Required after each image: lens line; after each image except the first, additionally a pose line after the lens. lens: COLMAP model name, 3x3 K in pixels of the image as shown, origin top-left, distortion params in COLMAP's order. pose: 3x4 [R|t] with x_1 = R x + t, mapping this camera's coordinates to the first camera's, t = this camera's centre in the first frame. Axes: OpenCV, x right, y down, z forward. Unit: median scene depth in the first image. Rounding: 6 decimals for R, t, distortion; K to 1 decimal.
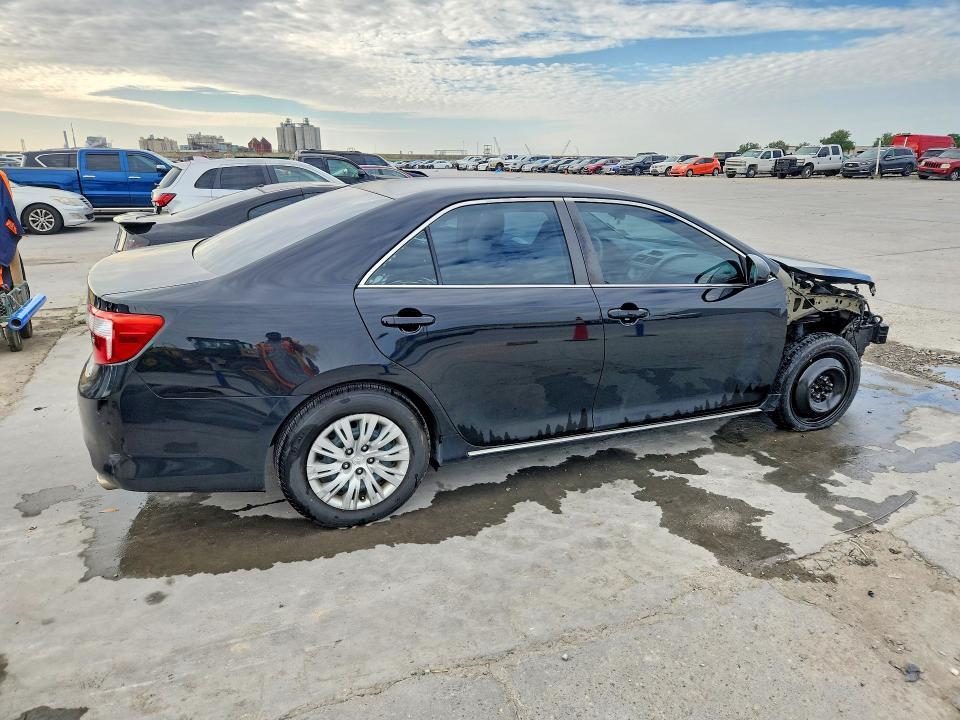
lens RADIAL K [[696.0, 0, 484.9], [0, 696.0, 360.9], [0, 0, 1]] dist [0.044329, -0.036551]
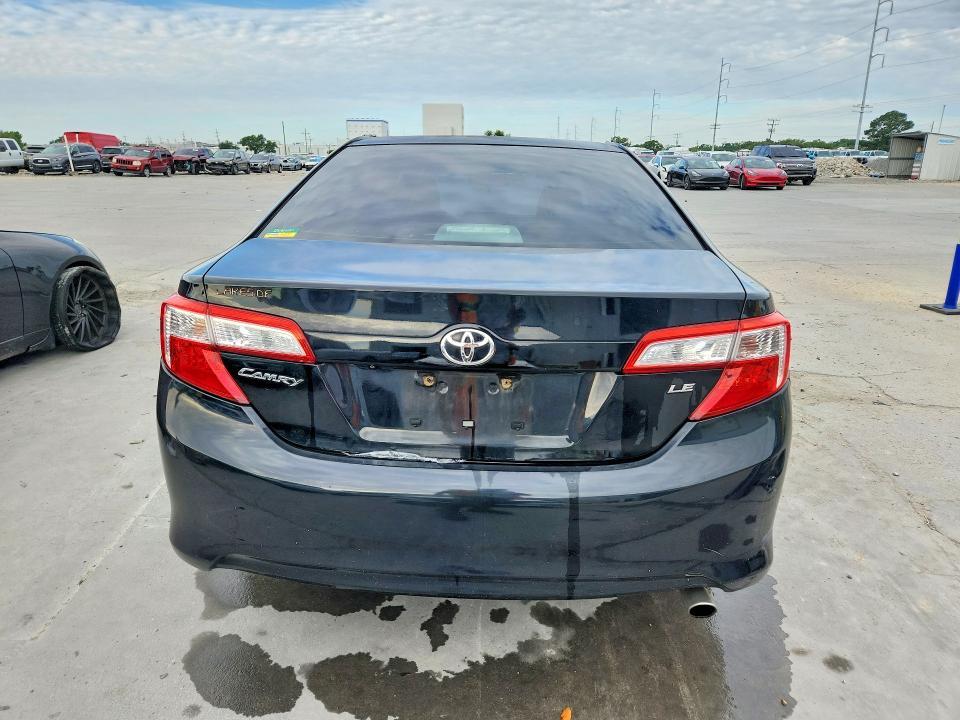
lens RADIAL K [[696.0, 0, 484.9], [0, 696.0, 360.9], [0, 0, 1]] dist [0.044329, -0.036551]
pose [[0.368597, -0.245452, 0.896599, -0.173190], [0.250340, 0.955088, 0.158547, -0.027879], [-0.895246, 0.166015, 0.413489, 0.138547]]
